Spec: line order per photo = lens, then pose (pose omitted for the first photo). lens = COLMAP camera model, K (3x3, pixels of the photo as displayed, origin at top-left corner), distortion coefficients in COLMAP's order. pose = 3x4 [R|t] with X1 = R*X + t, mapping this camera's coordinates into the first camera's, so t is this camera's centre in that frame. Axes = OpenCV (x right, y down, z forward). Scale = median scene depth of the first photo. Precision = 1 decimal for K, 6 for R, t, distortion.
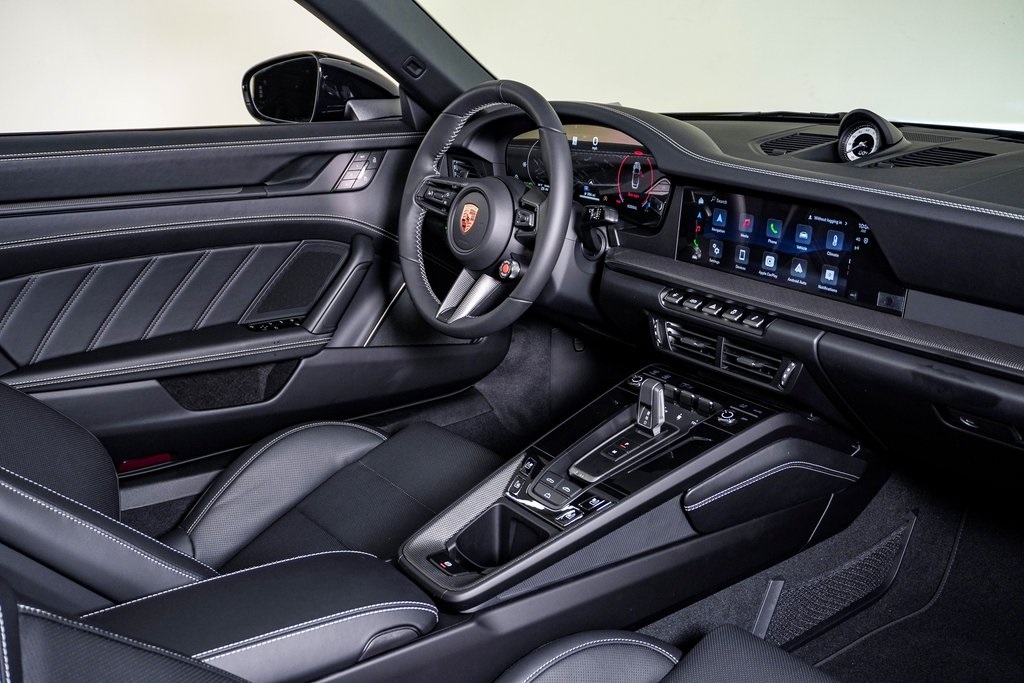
lens RADIAL K [[992.9, 0, 512.0], [0, 992.9, 341.5], [0, 0, 1]] dist [-0.000427, -0.020067]
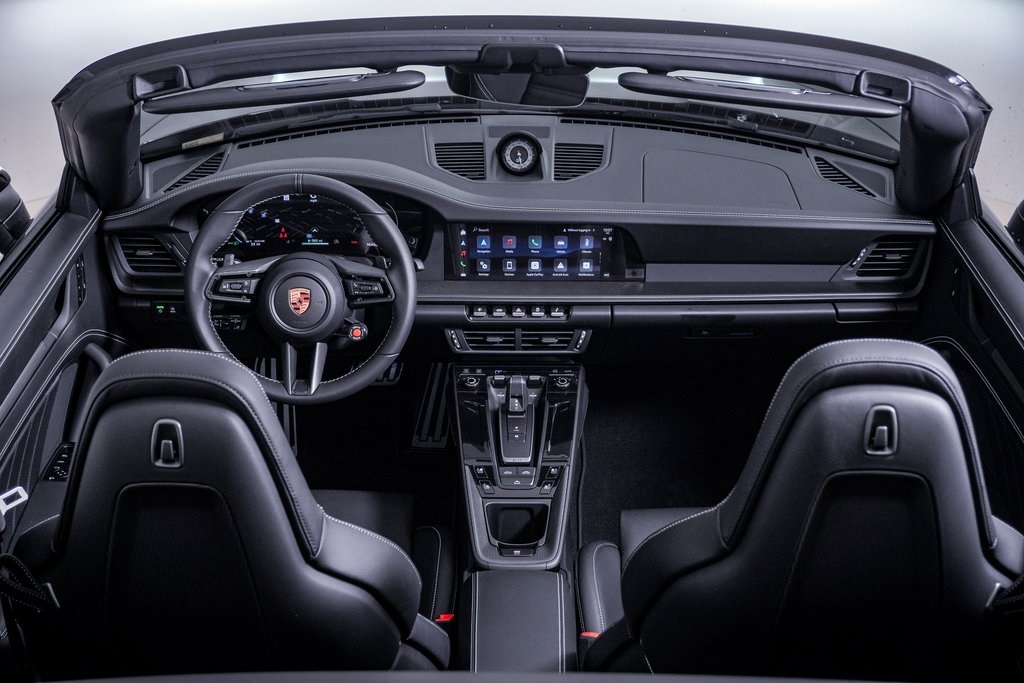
lens RADIAL K [[1583.2, 0, 512.0], [0, 1583.2, 341.5], [0, 0, 1]] dist [0.028062, 0.004479]
pose [[0.605686, -0.340936, 0.718963, -1.265988], [0.240849, 0.939723, 0.242720, -0.482056], [-0.758378, 0.026149, 0.651291, -0.366703]]
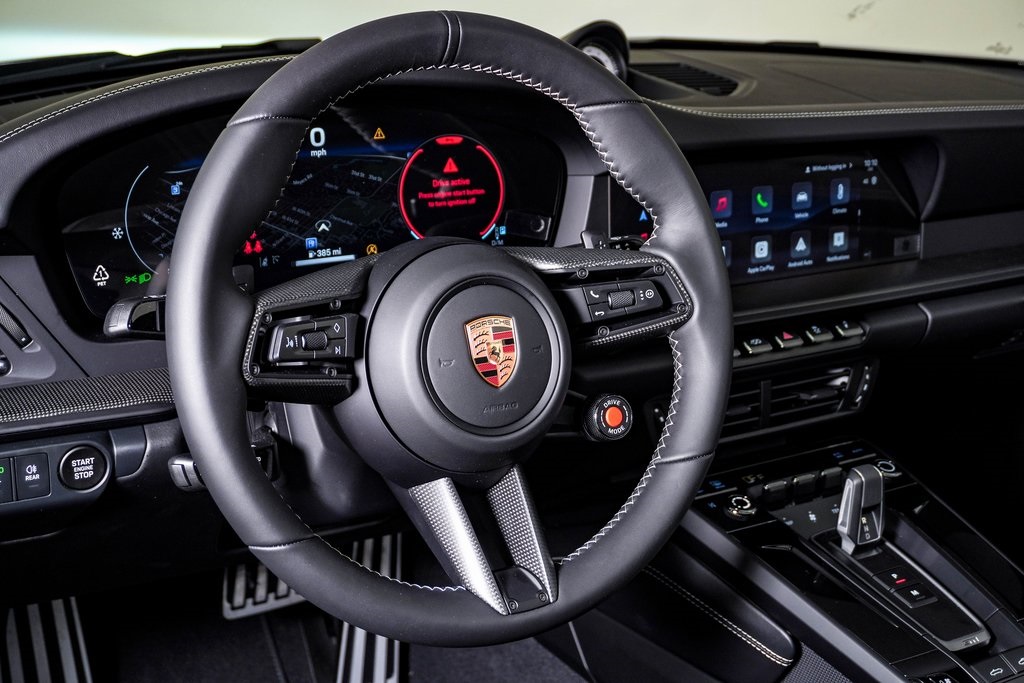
lens RADIAL K [[1359.4, 0, 512.0], [0, 1359.4, 341.5], [0, 0, 1]] dist [0.022672, 0.036613]
pose [[0.104884, -0.285494, 0.952624, -0.599726], [0.289421, 0.925207, 0.245412, -0.275011], [-0.951438, 0.249969, 0.179668, 0.937319]]
